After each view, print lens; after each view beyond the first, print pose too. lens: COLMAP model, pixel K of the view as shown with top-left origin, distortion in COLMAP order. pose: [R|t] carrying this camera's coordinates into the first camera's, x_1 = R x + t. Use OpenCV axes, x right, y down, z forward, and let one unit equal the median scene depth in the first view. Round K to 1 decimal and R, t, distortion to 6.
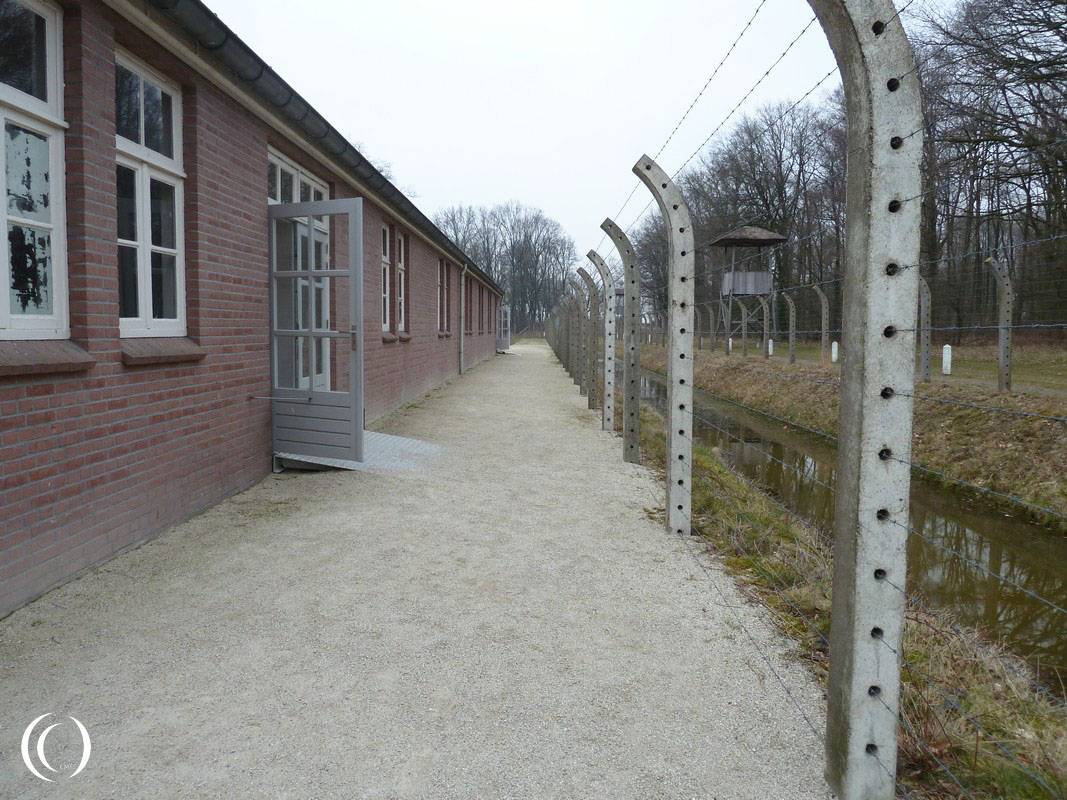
lens RADIAL K [[793.5, 0, 533.3], [0, 793.5, 373.6], [0, 0, 1]] dist [0.000865, -0.000568]
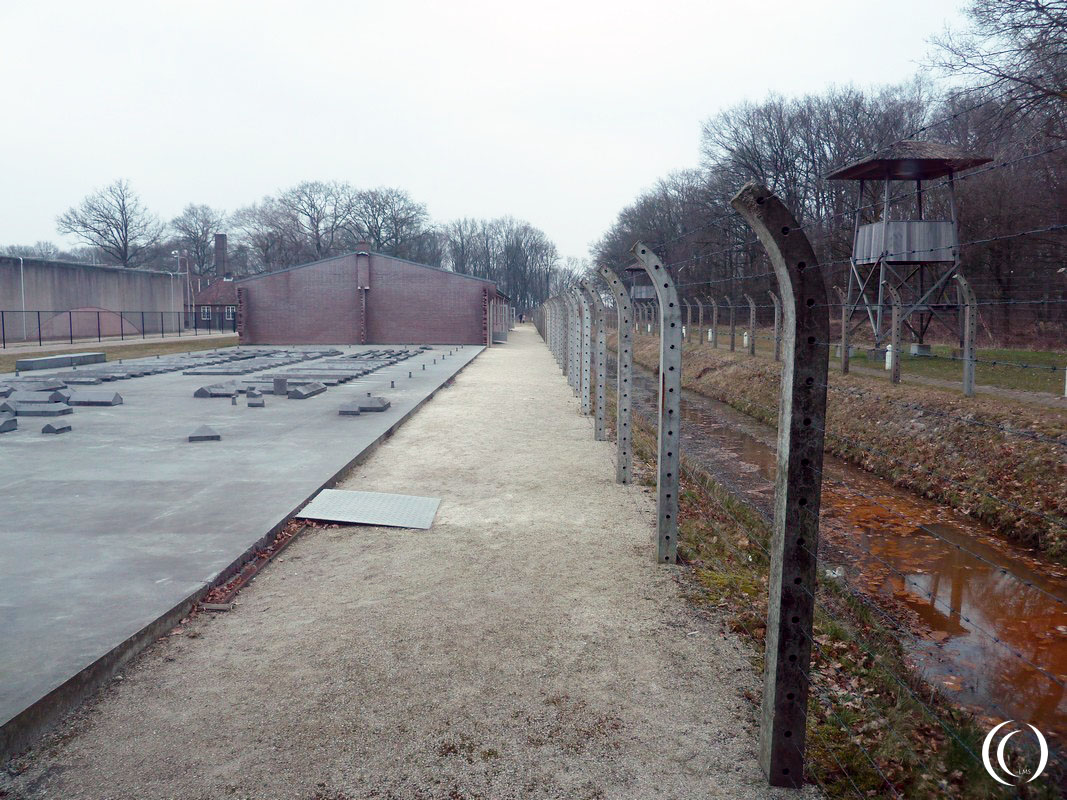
lens RADIAL K [[793.5, 0, 533.3], [0, 793.5, 373.6], [0, 0, 1]] dist [0.000865, -0.000568]
pose [[0.999895, -0.004191, 0.013875, -0.013586], [0.003905, 0.999781, 0.020579, 0.073159], [-0.013959, -0.020523, 0.999692, -1.824444]]
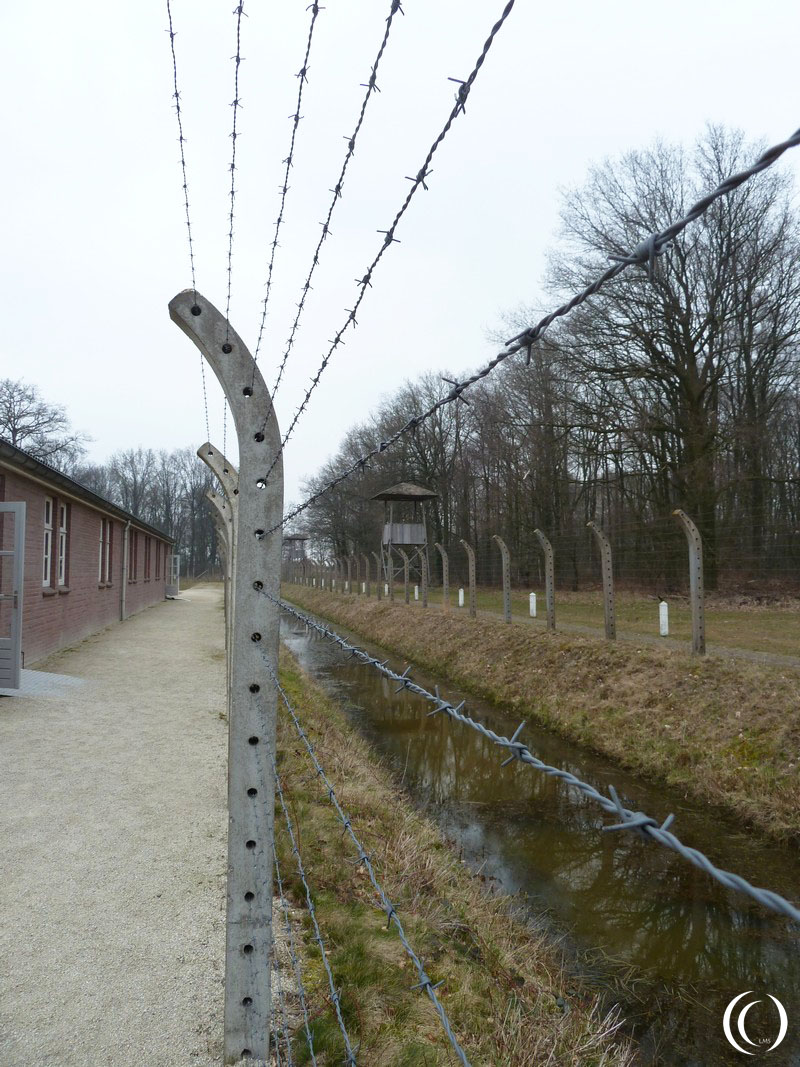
lens RADIAL K [[793.5, 0, 400.0], [0, 793.5, 533.5], [0, 0, 1]] dist [0.000865, -0.000568]
pose [[0.974762, 0.013776, 0.222823, 0.039554], [0.009315, 0.994715, -0.102248, -0.003551], [-0.223054, 0.101742, 0.969482, -0.170224]]
